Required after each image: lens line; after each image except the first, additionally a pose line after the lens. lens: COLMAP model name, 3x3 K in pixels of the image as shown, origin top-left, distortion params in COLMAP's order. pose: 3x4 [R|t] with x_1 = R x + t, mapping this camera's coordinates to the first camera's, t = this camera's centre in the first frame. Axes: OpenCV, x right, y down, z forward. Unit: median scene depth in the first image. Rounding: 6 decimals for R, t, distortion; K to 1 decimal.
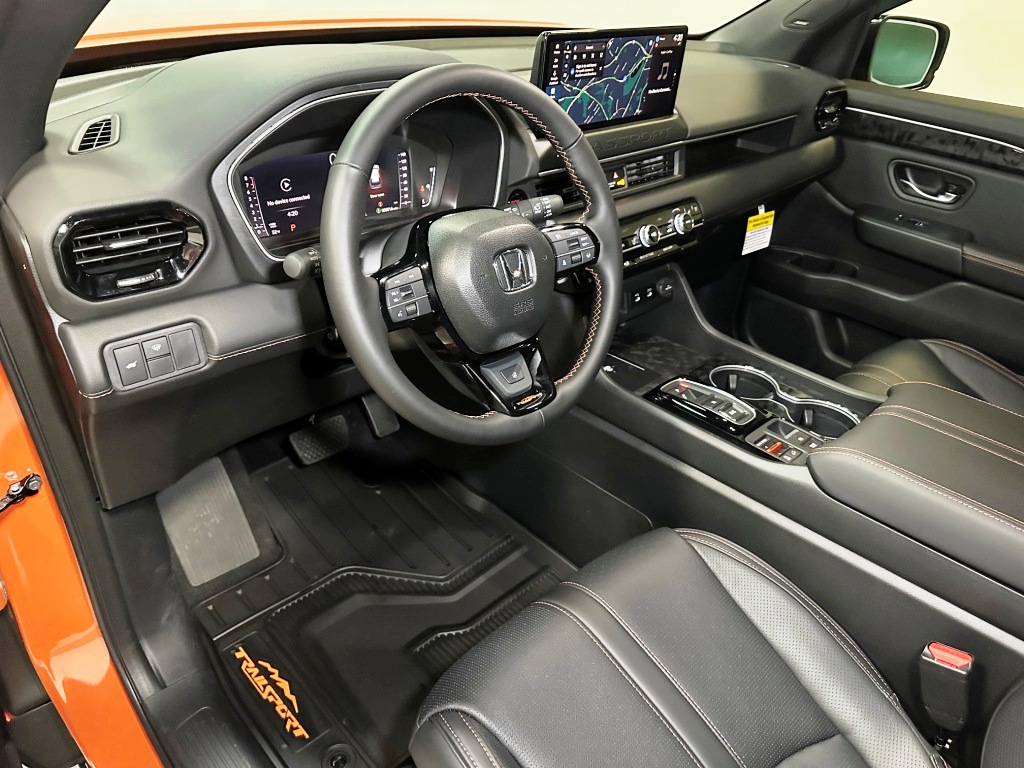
lens RADIAL K [[714.4, 0, 512.0], [0, 714.4, 384.0], [0, 0, 1]] dist [0.083359, -0.160113]
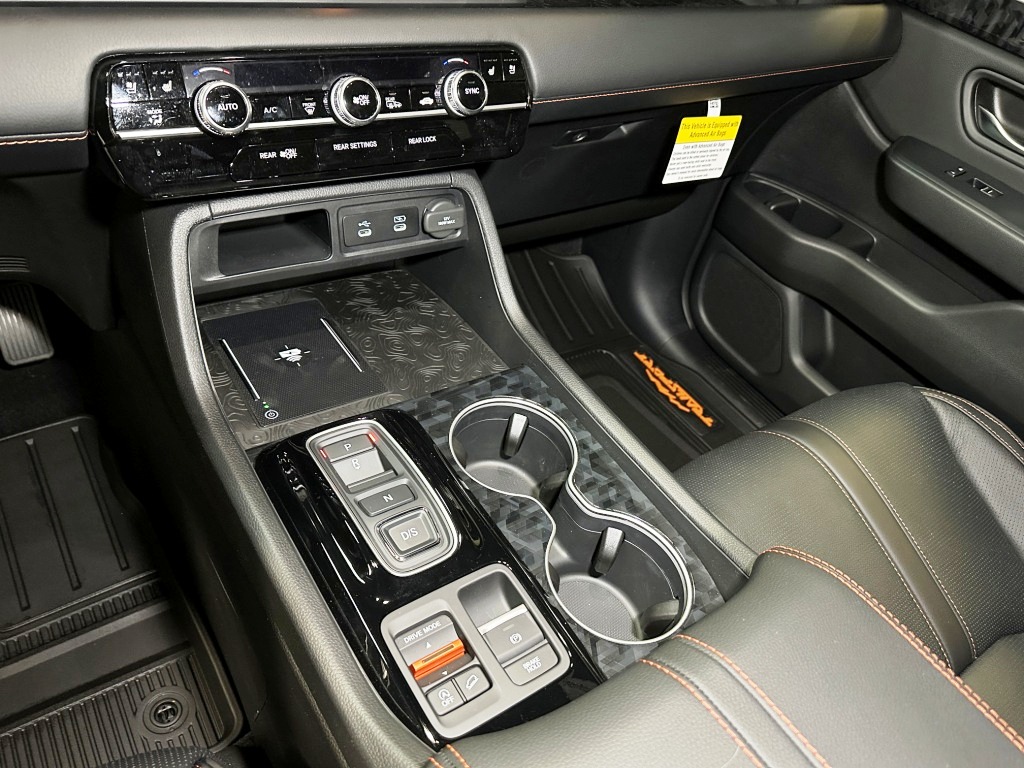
lens RADIAL K [[714.4, 0, 512.0], [0, 714.4, 384.0], [0, 0, 1]] dist [0.083359, -0.160113]
pose [[0.977775, 0.206574, -0.035822, 0.315362], [-0.197374, 0.964576, 0.175032, -0.125599], [0.070710, -0.164071, 0.983911, 0.495598]]
